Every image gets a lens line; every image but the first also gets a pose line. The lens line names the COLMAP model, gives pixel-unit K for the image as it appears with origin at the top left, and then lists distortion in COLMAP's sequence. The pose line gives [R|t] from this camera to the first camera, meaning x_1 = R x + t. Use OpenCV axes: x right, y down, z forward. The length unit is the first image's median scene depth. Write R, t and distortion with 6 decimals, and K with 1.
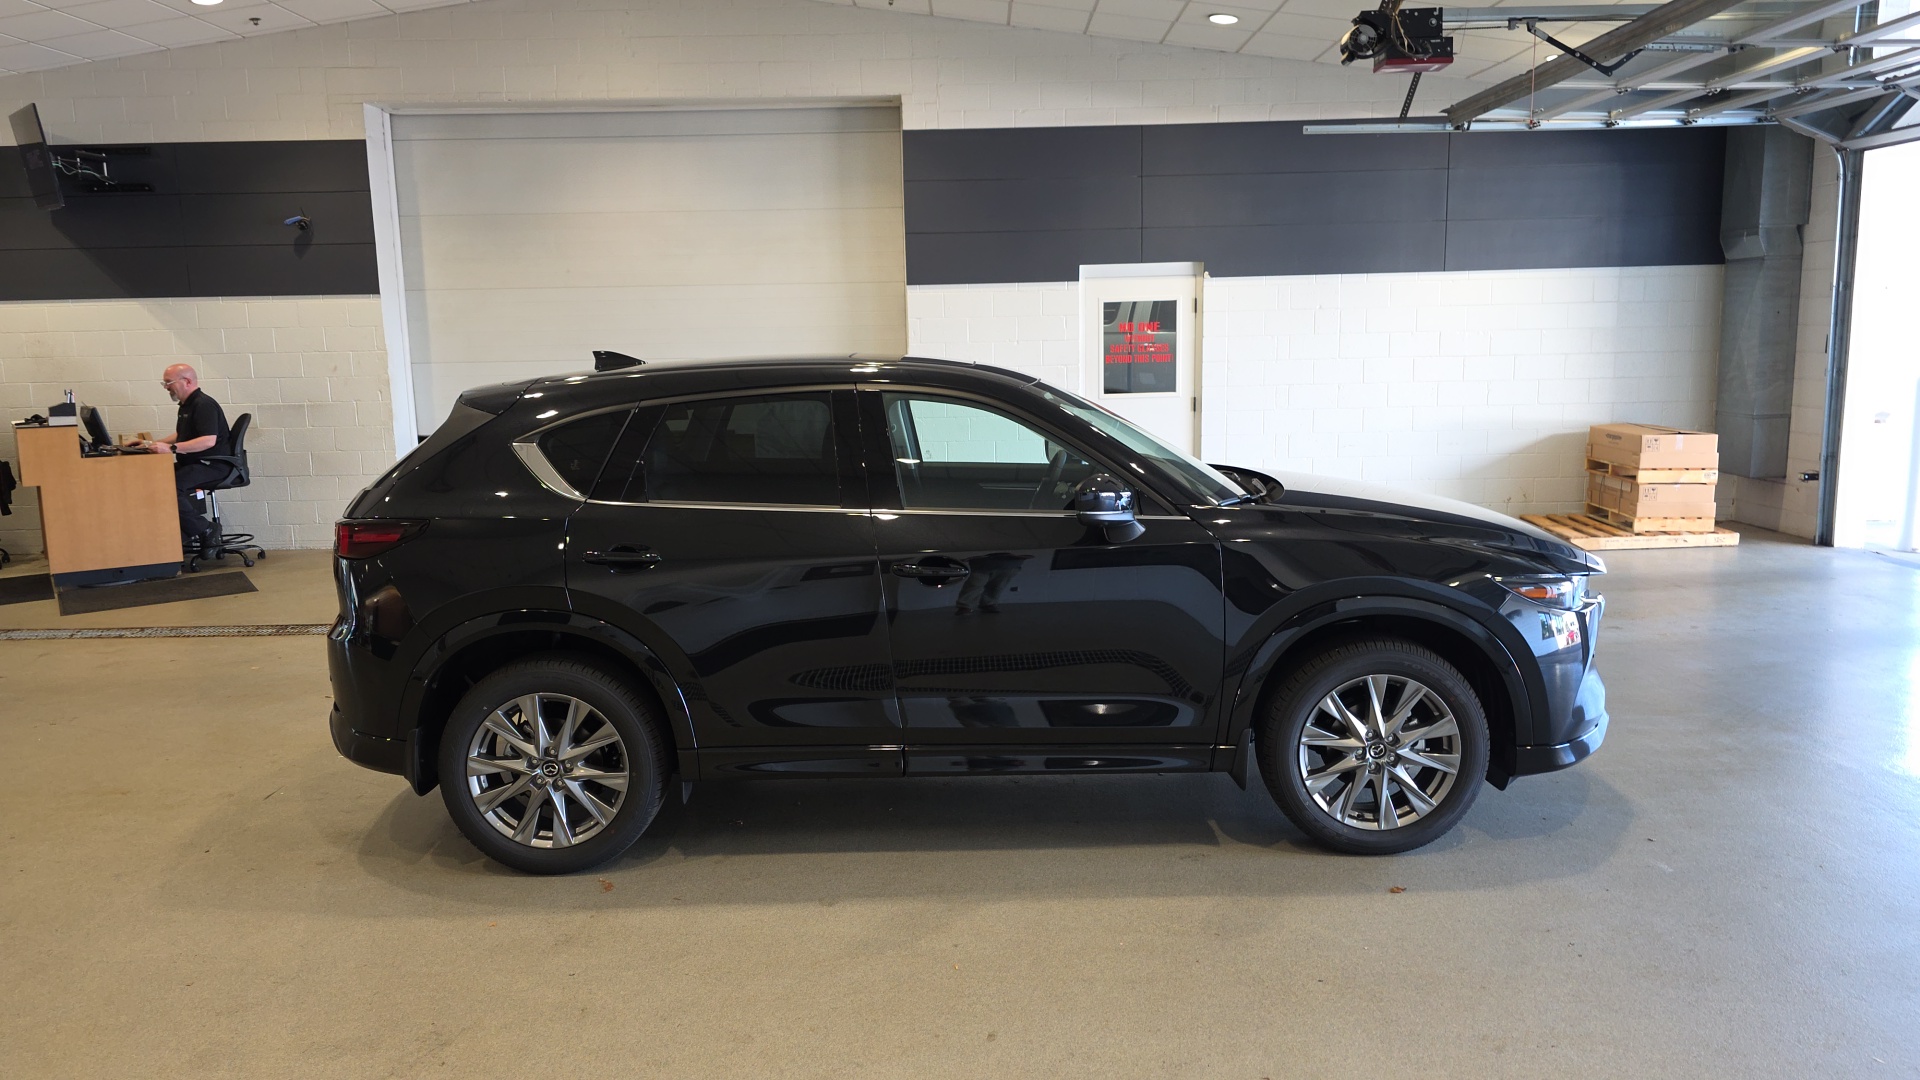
lens RADIAL K [[1298.1, 0, 969.2], [0, 1298.1, 541.2], [0, 0, 1]] dist [0.046387, -0.044068]
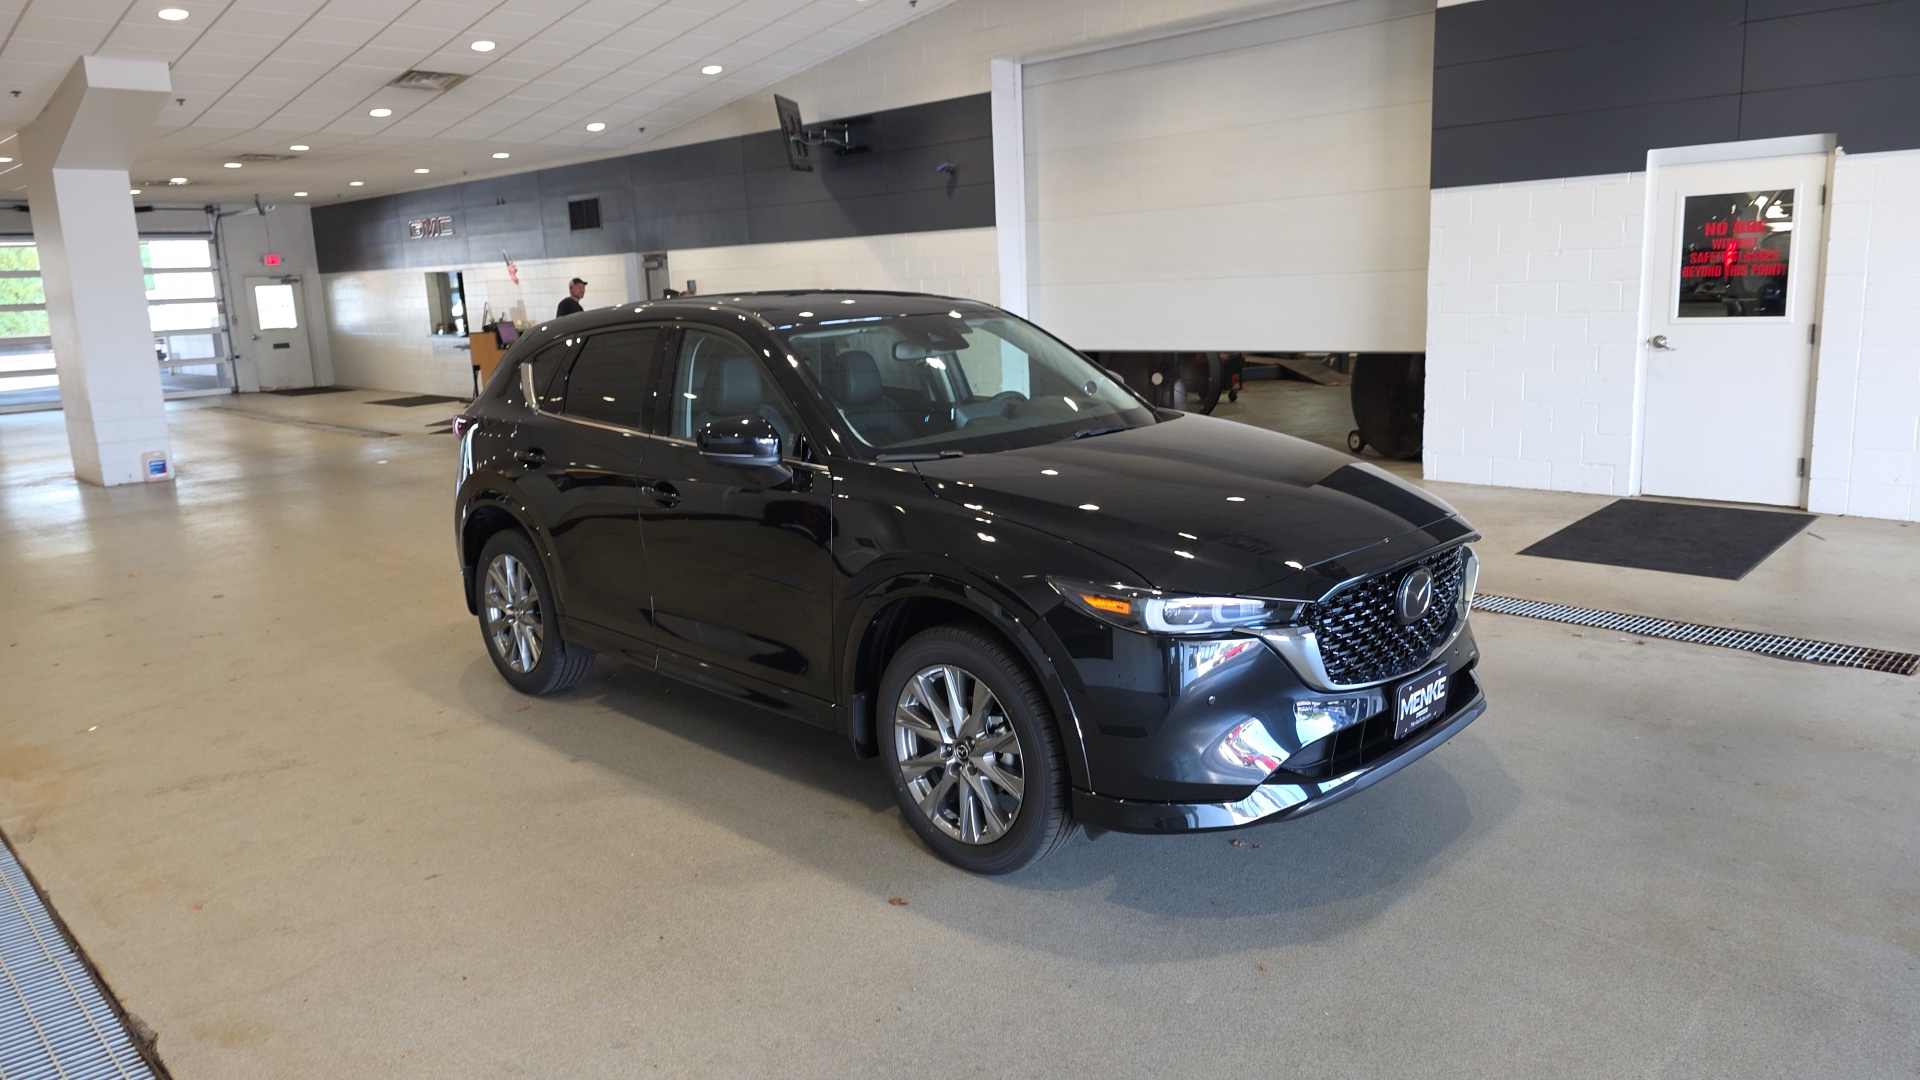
lens RADIAL K [[1298.1, 0, 971.2], [0, 1298.1, 531.3], [0, 0, 1]] dist [0.046387, -0.044068]
pose [[0.707641, 0.126902, -0.695083, 0.379220], [-0.081810, 0.991838, 0.097794, -0.030962], [0.701820, -0.012338, 0.712247, 0.158999]]
